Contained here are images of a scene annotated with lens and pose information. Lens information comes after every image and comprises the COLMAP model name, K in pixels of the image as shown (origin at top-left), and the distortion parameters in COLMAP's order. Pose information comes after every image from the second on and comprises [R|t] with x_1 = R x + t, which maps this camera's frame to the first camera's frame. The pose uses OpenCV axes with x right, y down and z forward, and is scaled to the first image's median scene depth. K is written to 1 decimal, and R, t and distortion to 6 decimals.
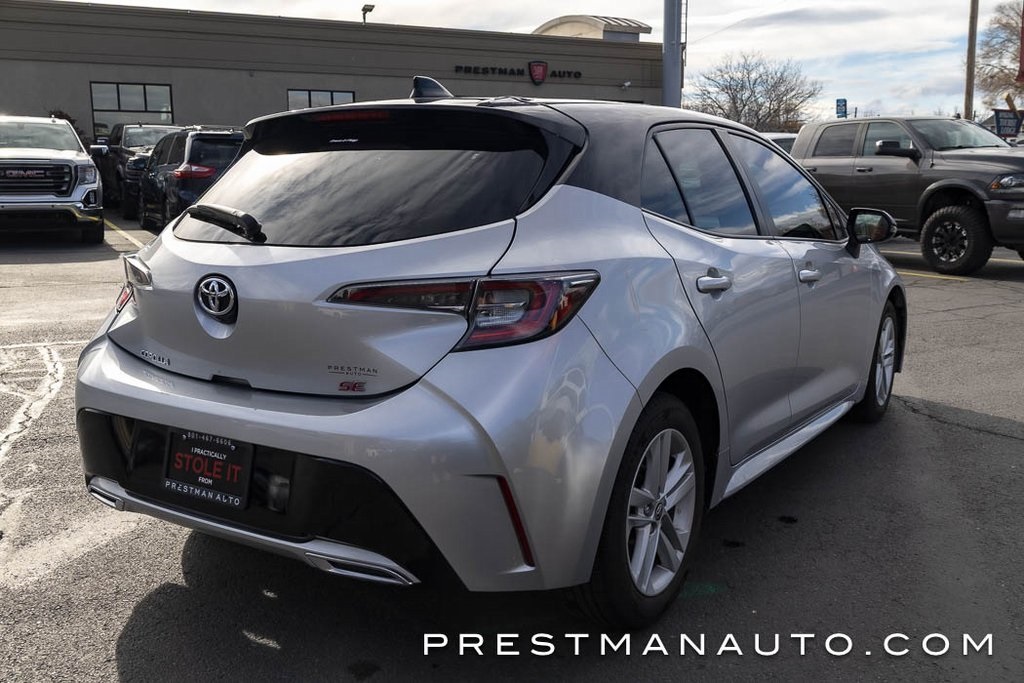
lens RADIAL K [[946.5, 0, 512.0], [0, 946.5, 341.5], [0, 0, 1]] dist [0.001898, 0.009082]
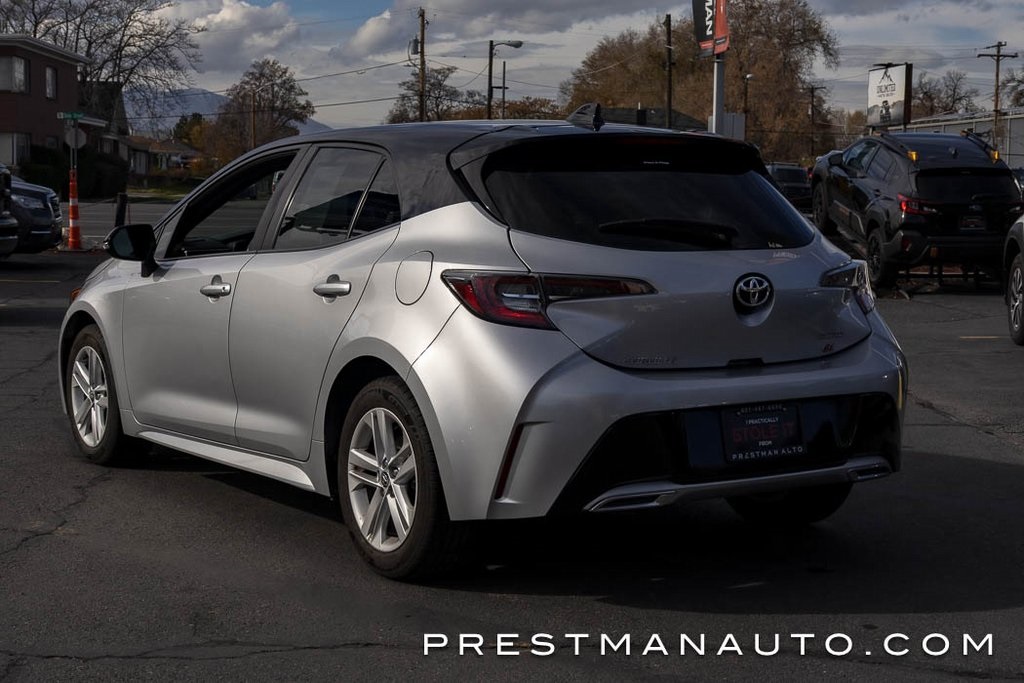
lens RADIAL K [[1684.8, 0, 512.0], [0, 1684.8, 341.5], [0, 0, 1]] dist [0.059514, -0.117476]
pose [[0.393620, -0.078996, 0.915873, -2.359231], [0.149029, 0.988605, 0.021220, -0.073983], [-0.907113, 0.128139, 0.400907, 0.402019]]
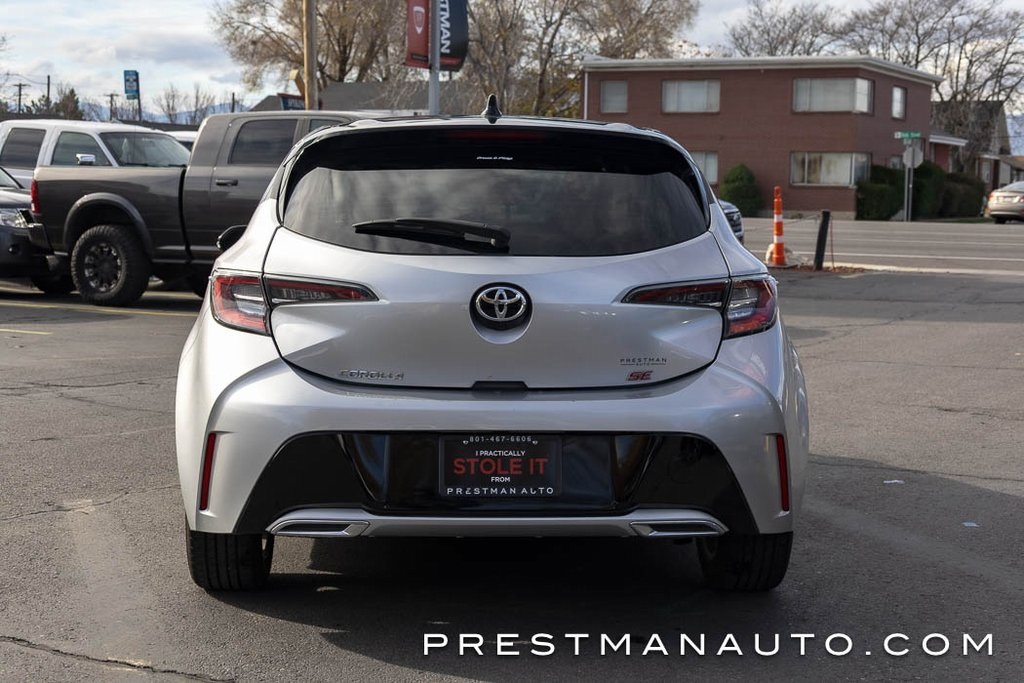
lens RADIAL K [[1684.8, 0, 512.0], [0, 1684.8, 341.5], [0, 0, 1]] dist [0.059514, -0.117476]
pose [[0.807789, -0.036370, 0.588349, -1.371222], [0.084965, 0.994856, -0.055156, 0.096800], [-0.583316, 0.094544, 0.806724, -0.513557]]
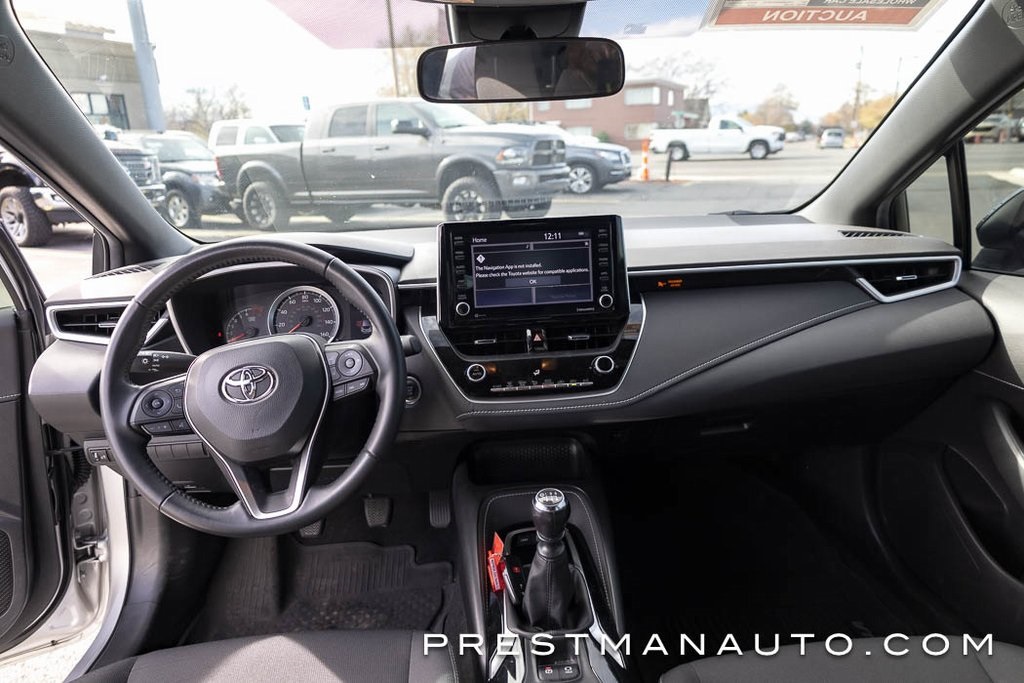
lens RADIAL K [[656.7, 0, 512.0], [0, 656.7, 341.5], [0, 0, 1]] dist [0.002337, 0.001395]
pose [[0.795012, -0.195112, 0.574358, 0.029187], [0.139883, 0.980307, 0.139393, -0.241999], [-0.590244, -0.030476, 0.806649, 1.509135]]
